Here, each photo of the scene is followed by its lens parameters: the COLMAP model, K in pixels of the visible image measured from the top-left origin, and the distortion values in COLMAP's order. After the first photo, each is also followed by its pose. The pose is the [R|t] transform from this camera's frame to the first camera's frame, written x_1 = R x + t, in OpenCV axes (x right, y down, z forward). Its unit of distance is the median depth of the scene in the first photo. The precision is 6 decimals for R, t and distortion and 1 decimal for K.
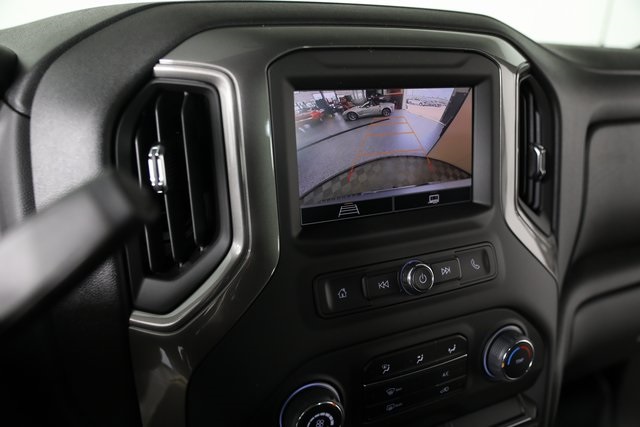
lens RADIAL K [[522.1, 0, 319.4], [0, 522.1, 216.9], [0, 0, 1]] dist [-0.059457, 0.026601]
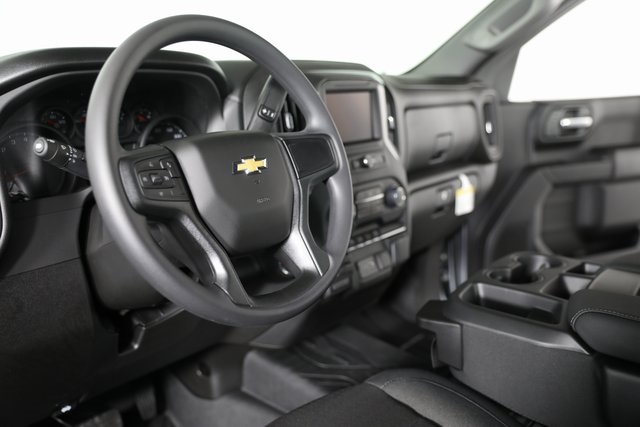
lens RADIAL K [[572.2, 0, 318.5], [0, 572.2, 215.6], [0, 0, 1]] dist [-0.009425, -0.010055]
pose [[0.902797, -0.110886, 0.415525, -1.334883], [0.144434, 0.988246, -0.050085, 0.515823], [-0.405087, 0.105233, 0.908202, -1.597789]]
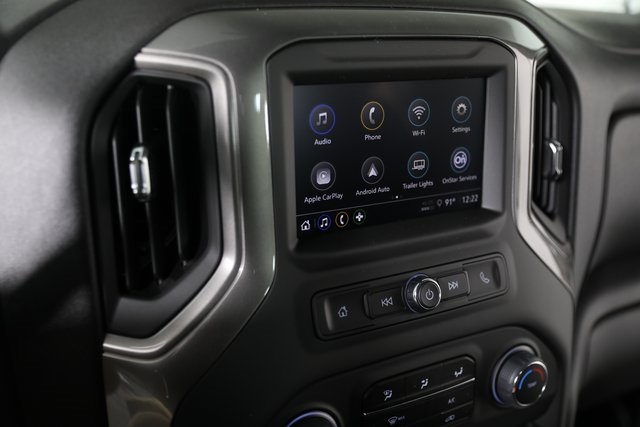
lens RADIAL K [[703.4, 0, 322.1], [0, 703.4, 218.8], [0, 0, 1]] dist [0.006015, 0.000000]
pose [[0.995207, 0.004654, 0.097681, -0.108052], [-0.007537, 0.999546, 0.029163, -0.048079], [-0.097501, -0.029759, 0.994790, -0.196279]]
